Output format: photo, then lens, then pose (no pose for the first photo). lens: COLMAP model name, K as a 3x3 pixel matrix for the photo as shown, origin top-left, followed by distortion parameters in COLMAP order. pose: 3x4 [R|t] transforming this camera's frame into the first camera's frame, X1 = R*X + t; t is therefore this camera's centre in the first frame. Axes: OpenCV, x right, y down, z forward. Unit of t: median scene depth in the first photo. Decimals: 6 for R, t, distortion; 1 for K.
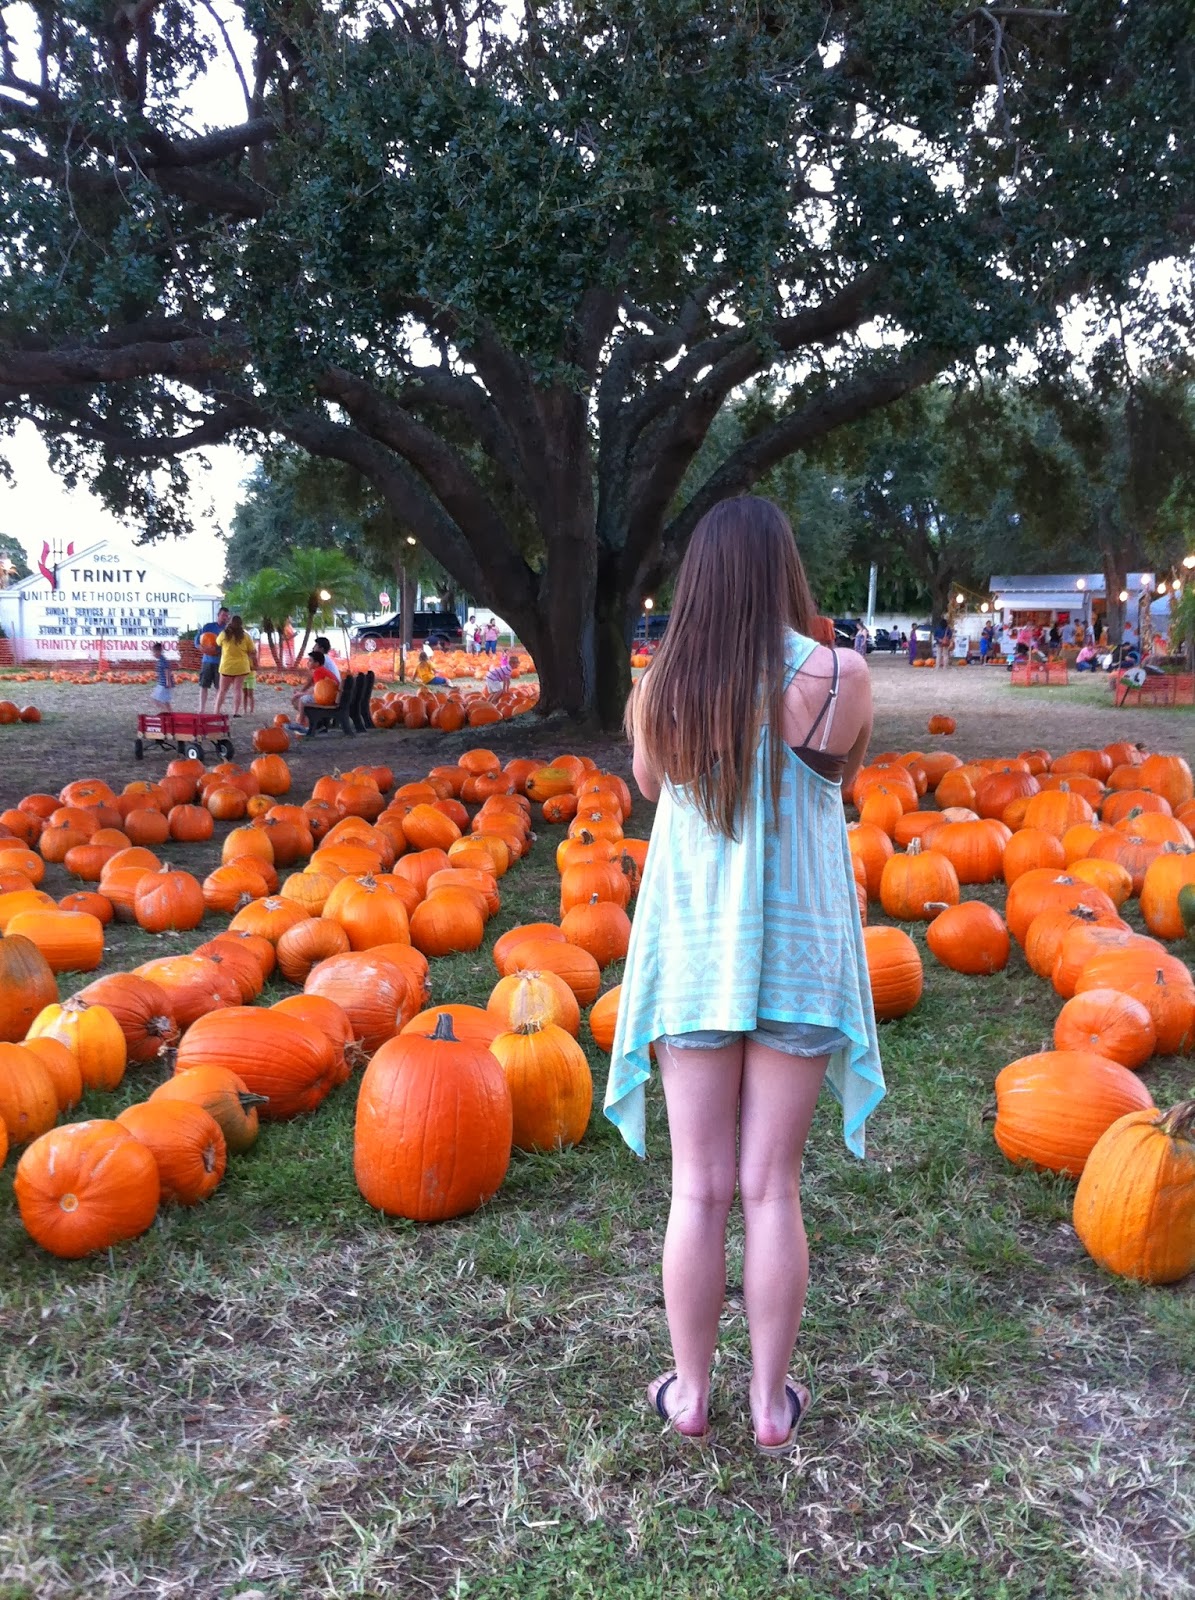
lens RADIAL K [[1566.7, 0, 597.5], [0, 1566.7, 800.0], [0, 0, 1]] dist [0.112095, -0.382260]
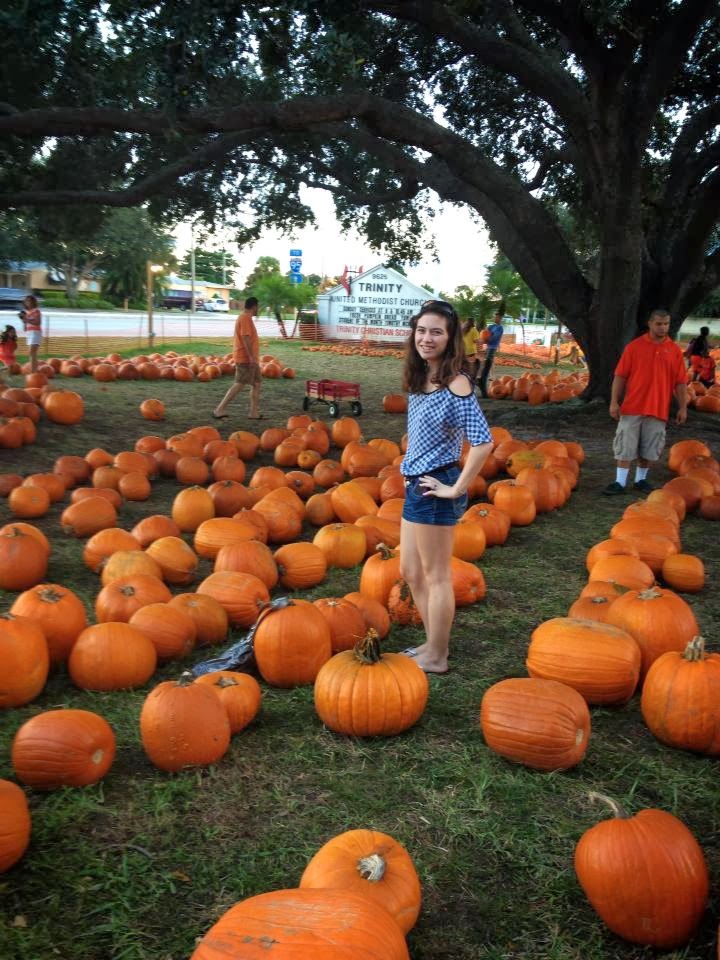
lens RADIAL K [[940.0, 0, 360.0], [0, 940.0, 480.0], [0, 0, 1]] dist [0.112095, -0.382260]
pose [[0.925153, 0.102471, -0.365502, 0.210324], [-0.082934, 0.994177, 0.068803, -0.067904], [0.370424, -0.033341, 0.928264, 0.542046]]
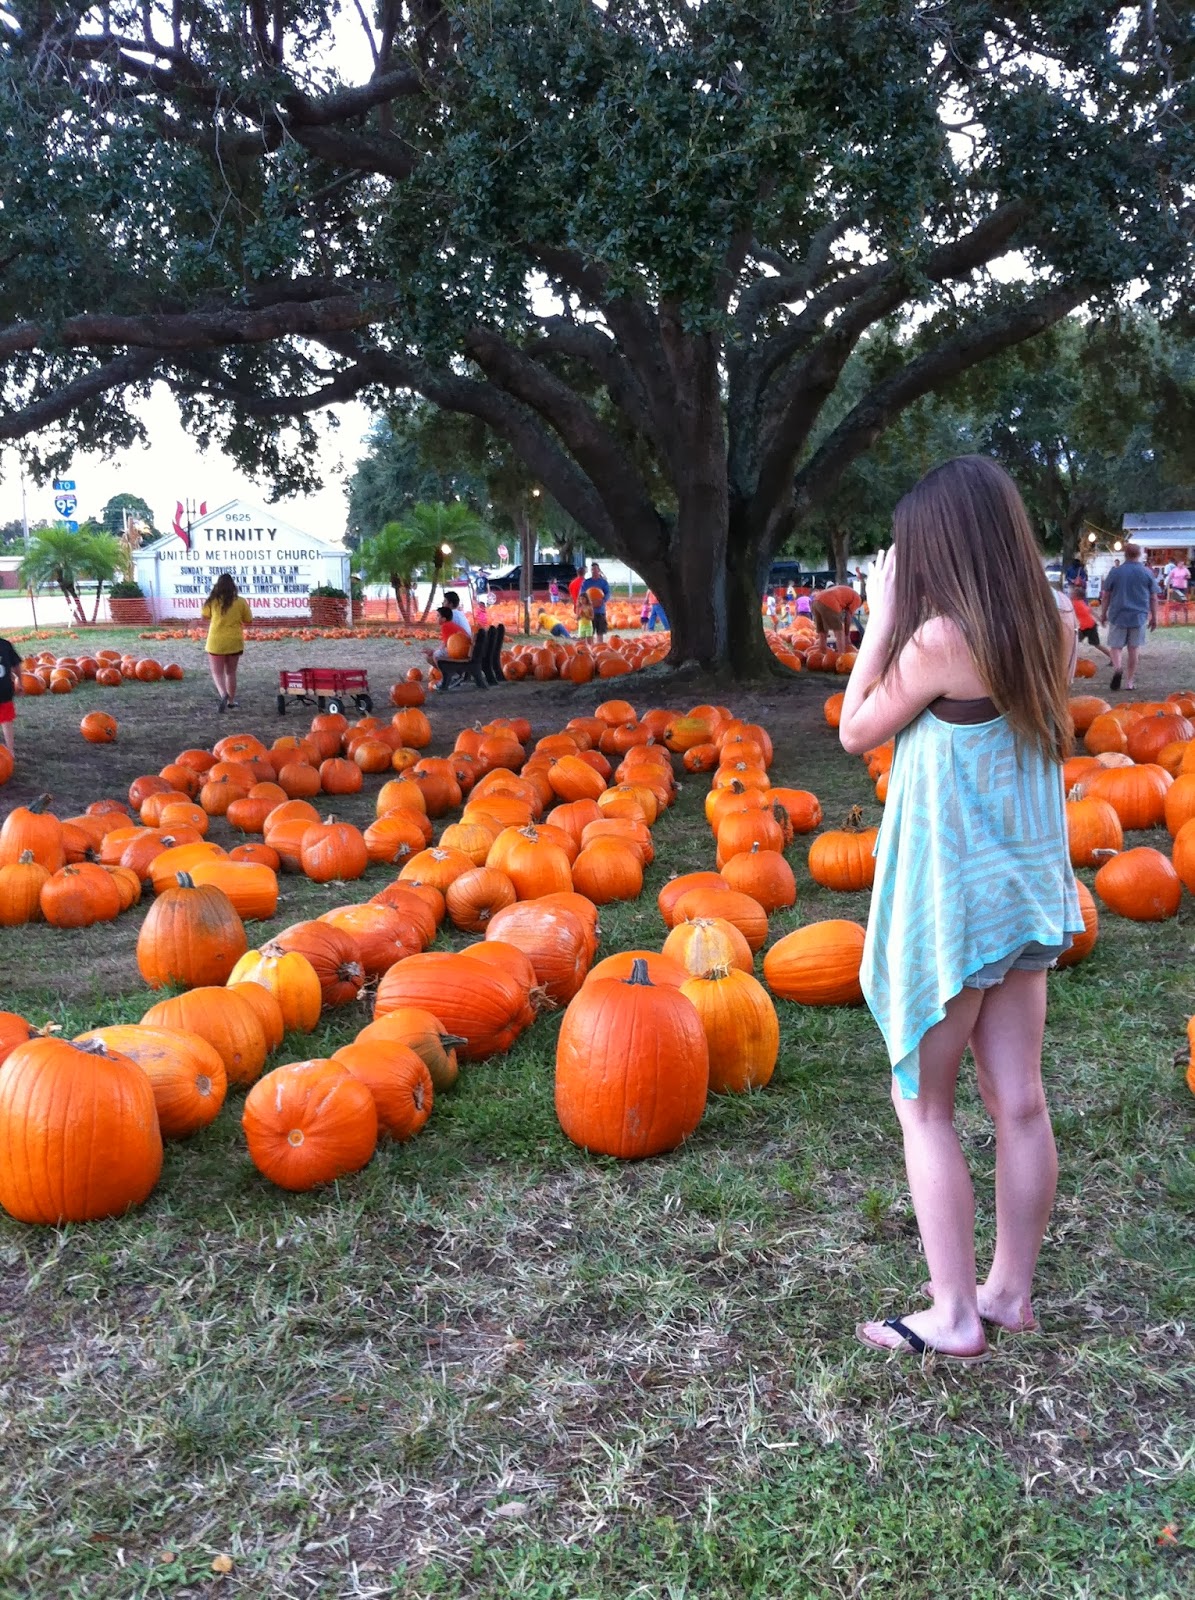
lens RADIAL K [[1566.7, 0, 597.5], [0, 1566.7, 800.0], [0, 0, 1]] dist [0.112095, -0.382260]
pose [[0.997079, -0.008921, -0.075855, -0.023382], [0.011325, 0.999445, 0.031325, -0.000149], [0.075534, -0.032093, 0.996627, -0.010696]]
